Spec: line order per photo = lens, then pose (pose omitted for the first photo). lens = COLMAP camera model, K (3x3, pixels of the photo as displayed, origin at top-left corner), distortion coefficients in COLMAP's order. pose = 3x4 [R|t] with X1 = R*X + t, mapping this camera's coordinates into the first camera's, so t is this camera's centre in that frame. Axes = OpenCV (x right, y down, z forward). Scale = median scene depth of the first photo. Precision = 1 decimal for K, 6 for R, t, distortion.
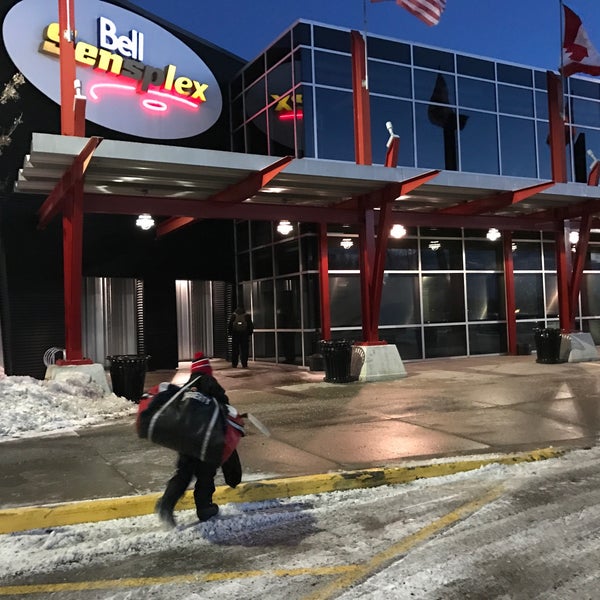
lens RADIAL K [[645.1, 0, 300.0], [0, 645.1, 300.0], [0, 0, 1]] dist [0.080992, -0.157365]
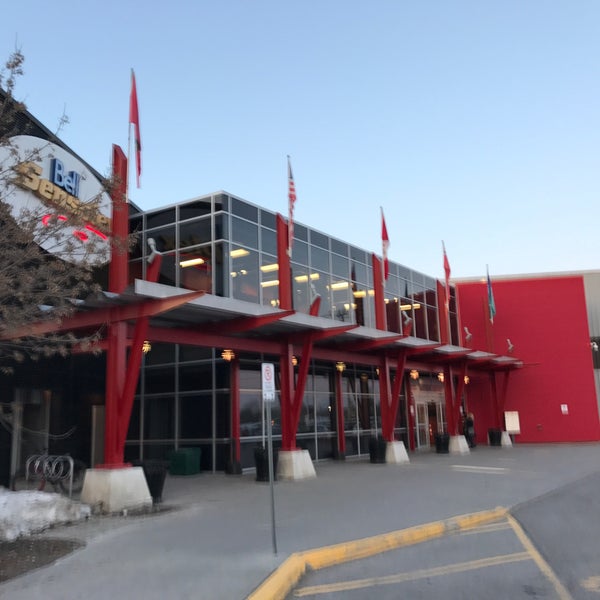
lens RADIAL K [[652.4, 0, 300.0], [0, 652.4, 300.0], [0, 0, 1]] dist [0.076244, -0.189583]
pose [[0.885707, 0.095320, 0.454354, -0.418770], [-0.017660, 0.984904, -0.172199, -0.001436], [-0.463909, 0.144494, 0.874019, -0.158841]]
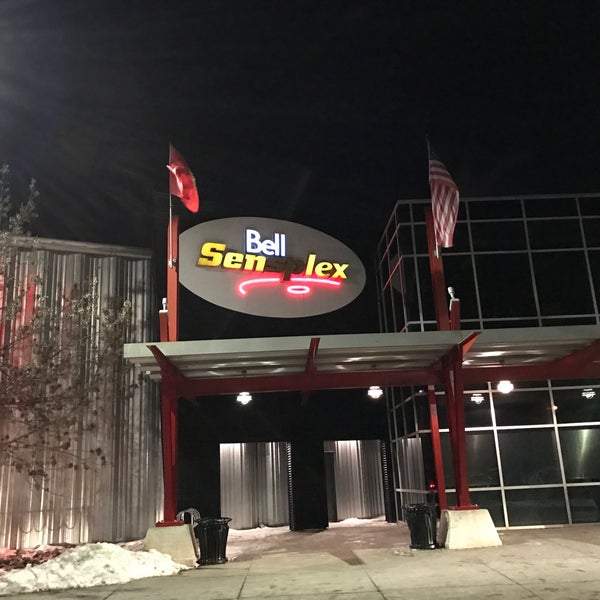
lens RADIAL K [[652.4, 0, 300.0], [0, 652.4, 300.0], [0, 0, 1]] dist [0.076244, -0.189583]
pose [[0.897953, -0.123717, -0.422344, 0.292276], [0.027029, 0.973366, -0.227660, -0.015322], [0.439260, 0.193012, 0.877381, -0.025812]]
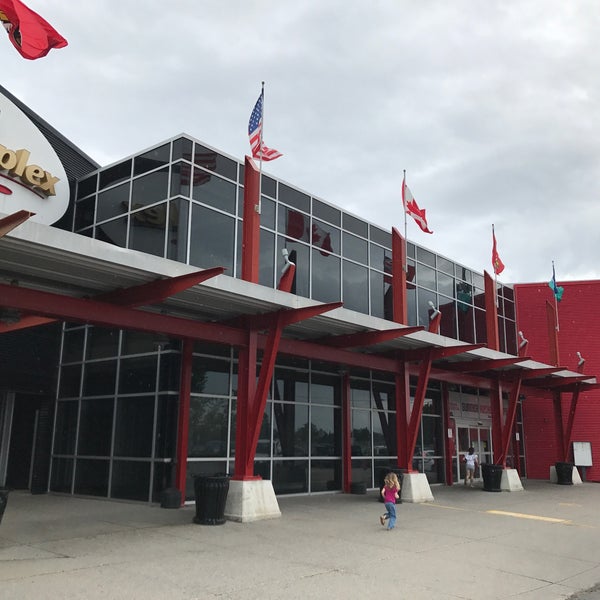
lens RADIAL K [[645.1, 0, 300.0], [0, 645.1, 300.0], [0, 0, 1]] dist [0.080992, -0.157365]
pose [[0.928371, 0.130097, 0.348140, -0.142166], [-0.061515, 0.977600, -0.201281, 0.000721], [-0.366528, 0.165448, 0.915579, 0.076473]]
